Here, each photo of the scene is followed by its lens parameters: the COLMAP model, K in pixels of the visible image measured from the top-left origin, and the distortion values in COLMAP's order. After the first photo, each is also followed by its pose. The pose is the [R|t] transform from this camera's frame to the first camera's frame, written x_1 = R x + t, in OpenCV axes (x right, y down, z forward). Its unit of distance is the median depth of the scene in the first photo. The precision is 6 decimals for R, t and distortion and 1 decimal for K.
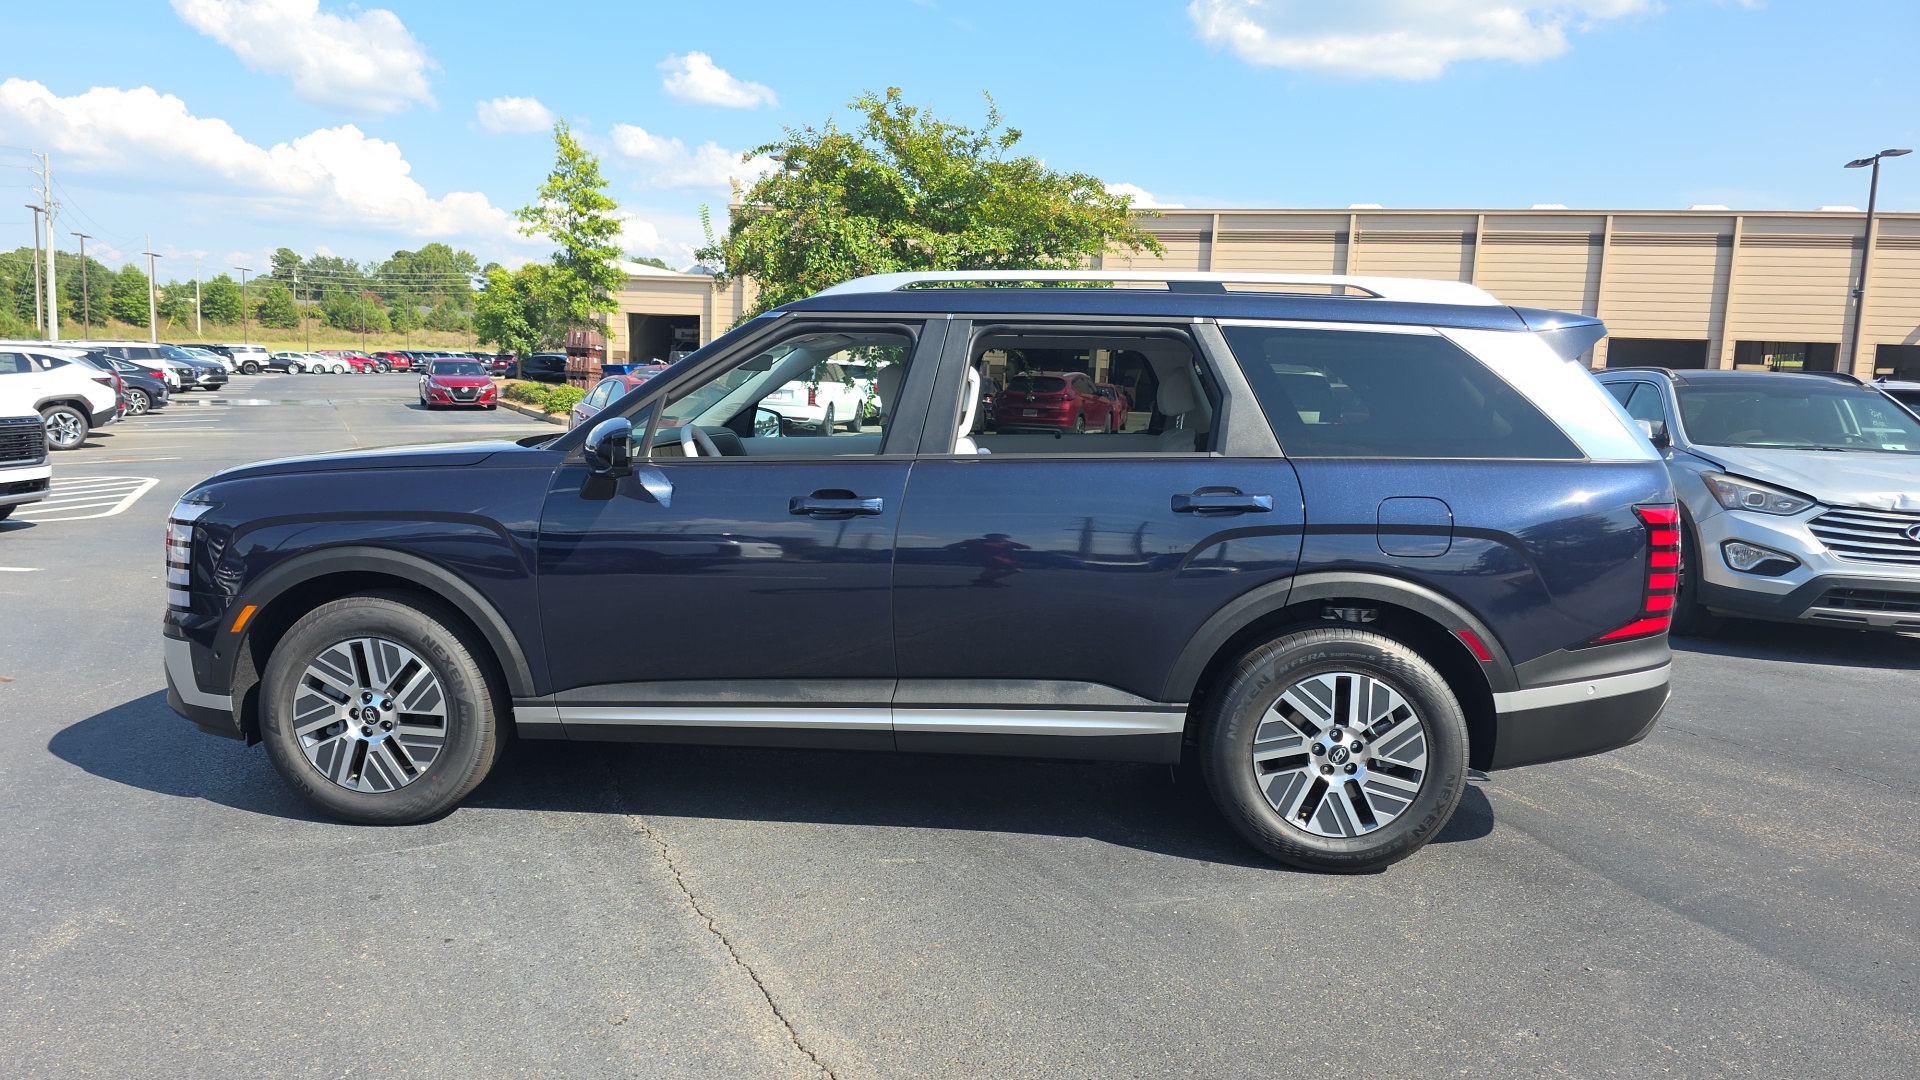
lens RADIAL K [[1224.3, 0, 948.8], [0, 1224.3, 546.7], [0, 0, 1]] dist [0.053158, -0.043213]
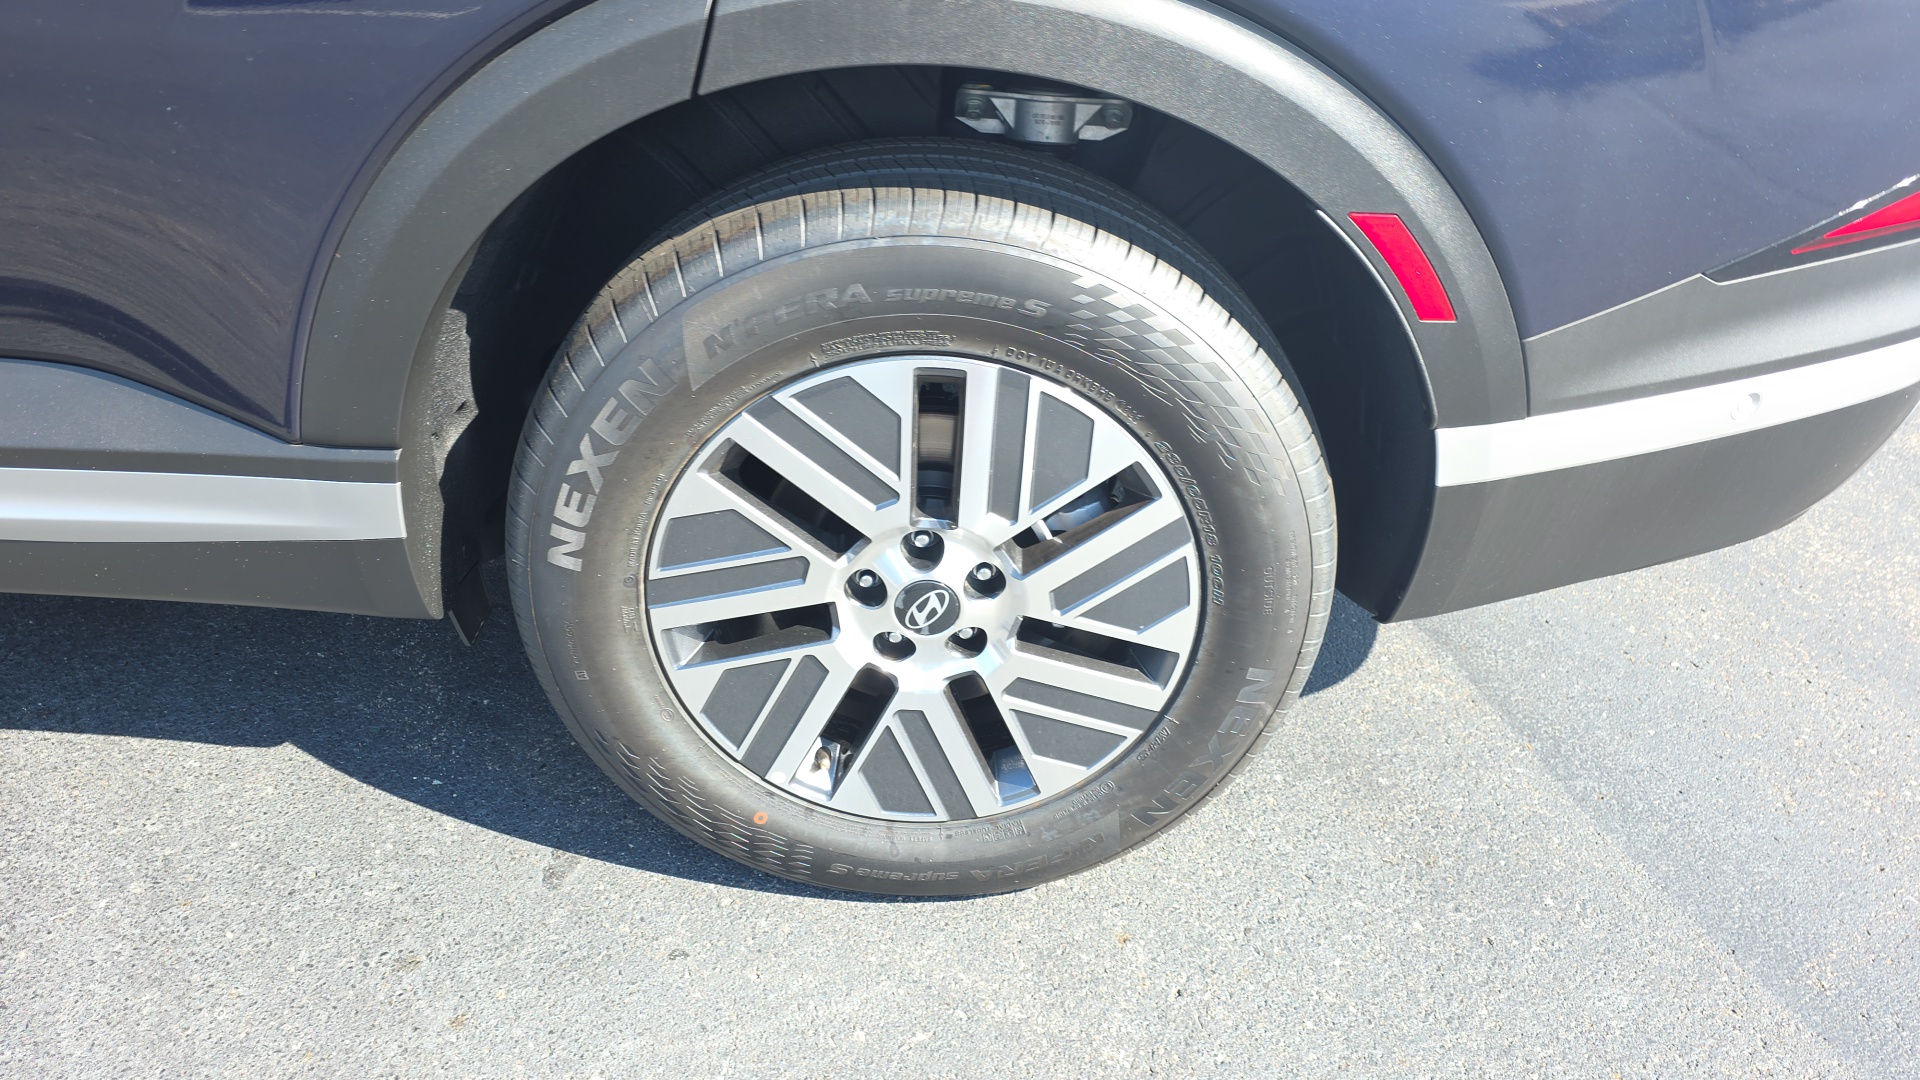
lens RADIAL K [[1303.6, 0, 997.6], [0, 1303.6, 584.3], [0, 0, 1]] dist [0.073892, -0.069710]
pose [[0.994179, -0.011239, 0.107154, 0.298464], [-0.036262, 0.901620, 0.431006, 0.020969], [-0.101457, -0.432383, 0.895964, 0.704779]]
